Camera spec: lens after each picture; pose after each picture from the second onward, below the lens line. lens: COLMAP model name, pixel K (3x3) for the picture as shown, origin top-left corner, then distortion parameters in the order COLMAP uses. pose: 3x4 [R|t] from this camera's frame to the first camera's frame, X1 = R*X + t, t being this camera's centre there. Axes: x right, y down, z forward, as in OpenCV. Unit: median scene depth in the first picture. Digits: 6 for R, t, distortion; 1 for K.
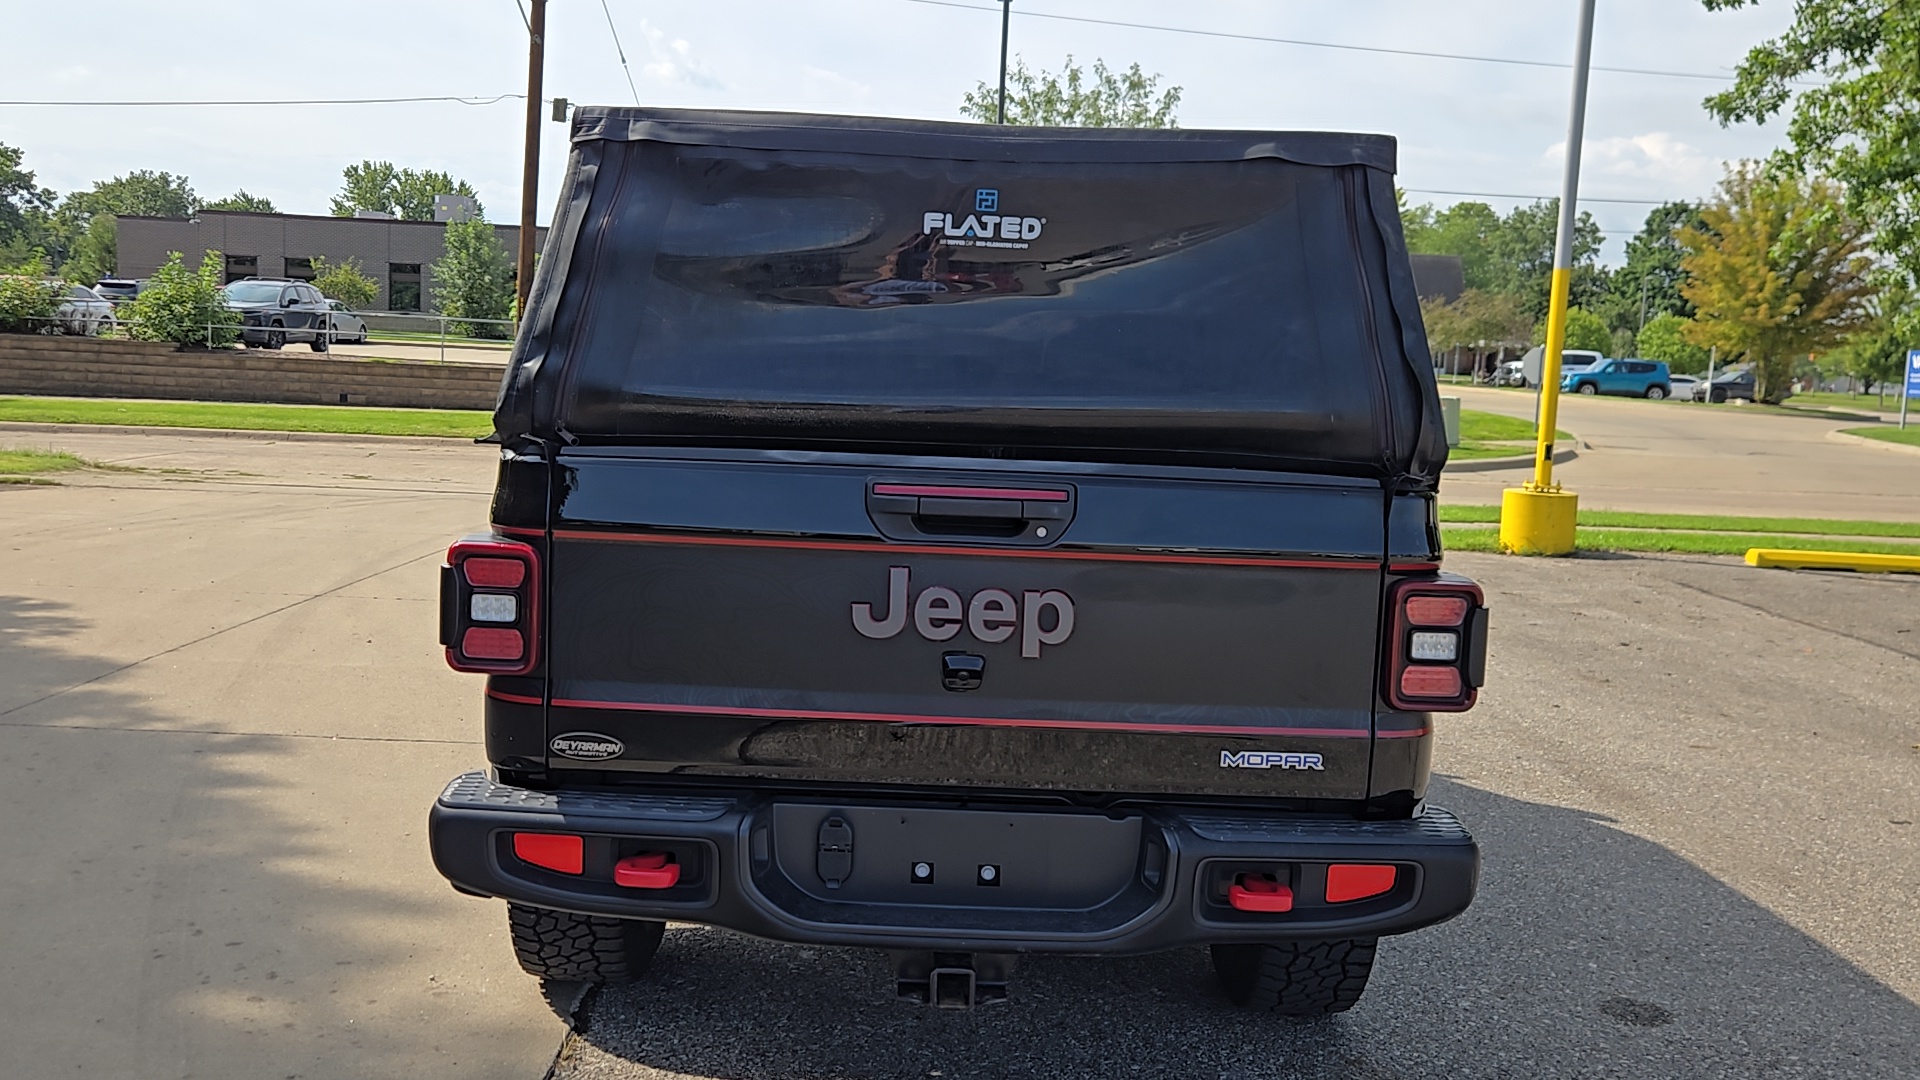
lens RADIAL K [[1608.3, 0, 948.3], [0, 1608.3, 541.5], [0, 0, 1]] dist [0.010977, -0.006552]
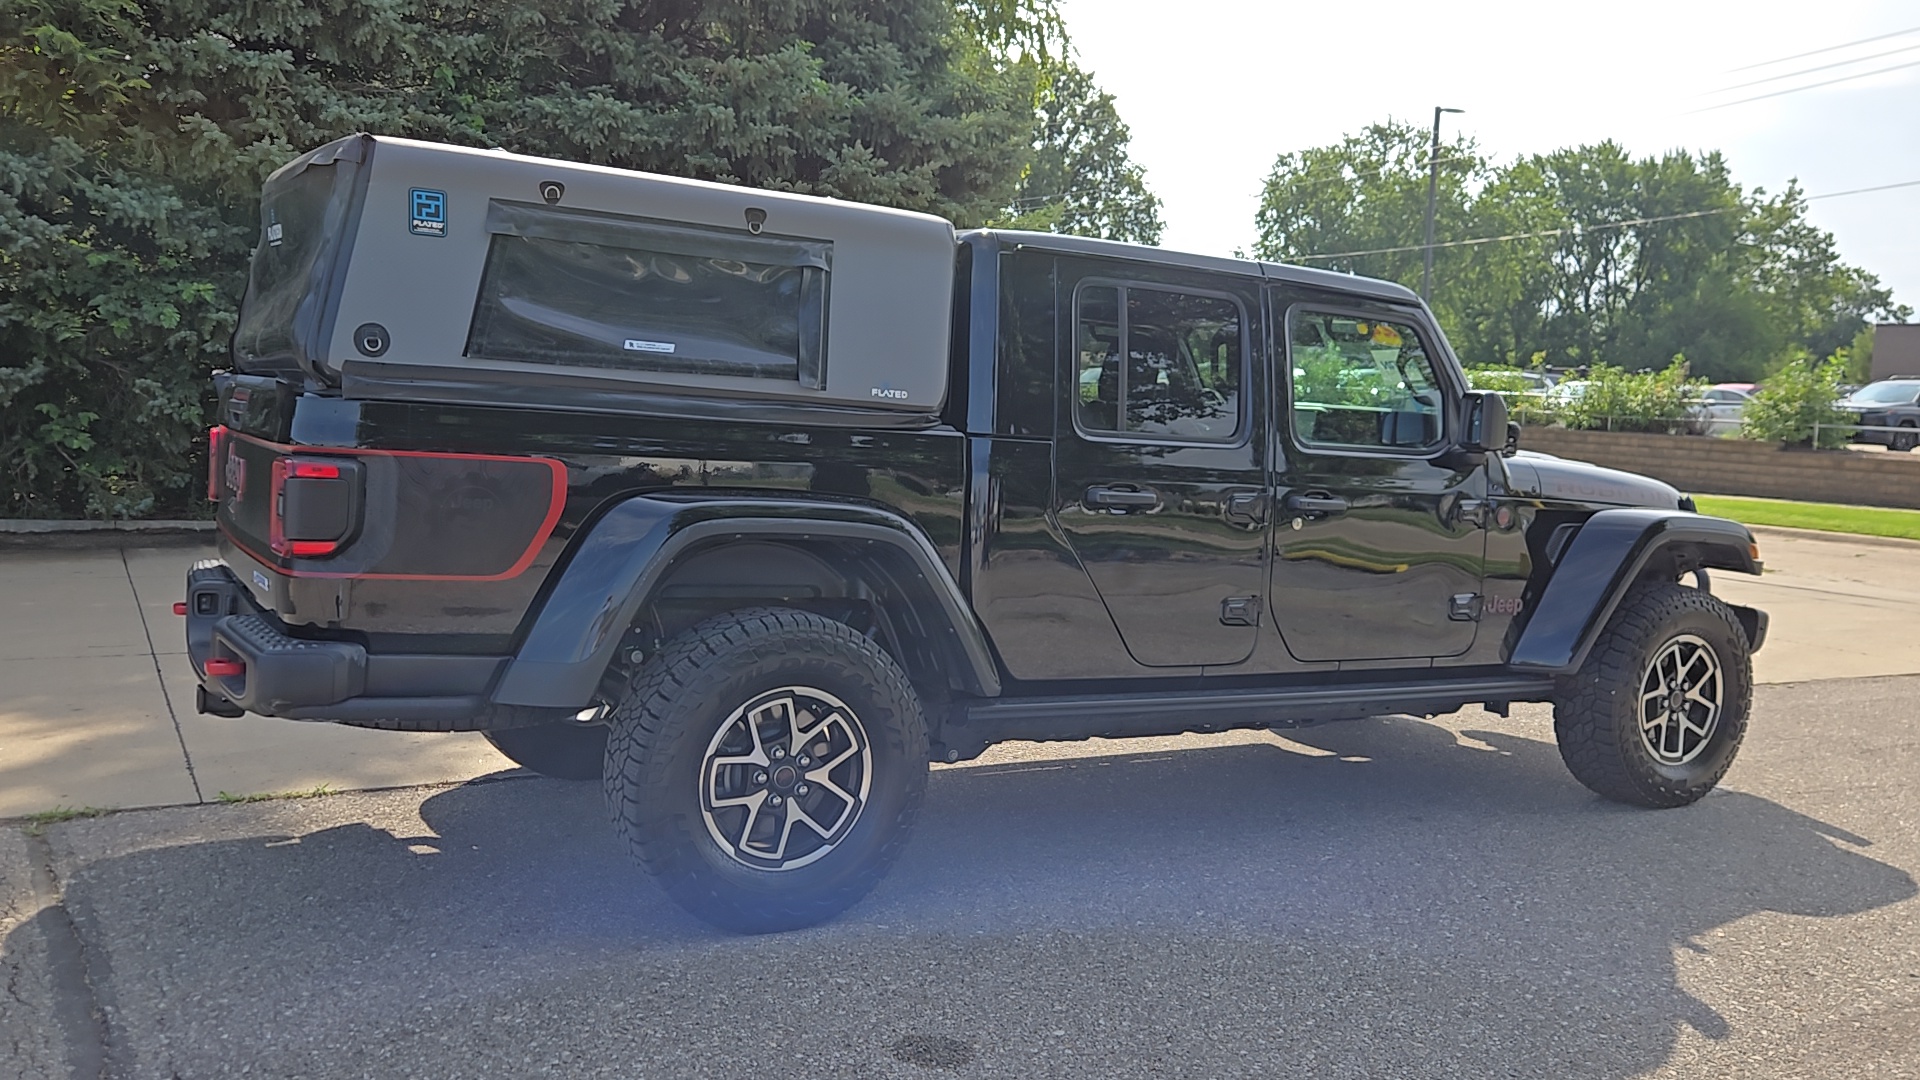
lens RADIAL K [[1586.6, 0, 940.4], [0, 1586.6, 534.1], [0, 0, 1]] dist [0.007128, 0.001043]
pose [[0.492689, 0.058371, -0.868246, 0.128913], [-0.123233, 0.992373, -0.003213, 0.001561], [0.861436, 0.108580, 0.496124, 0.060127]]
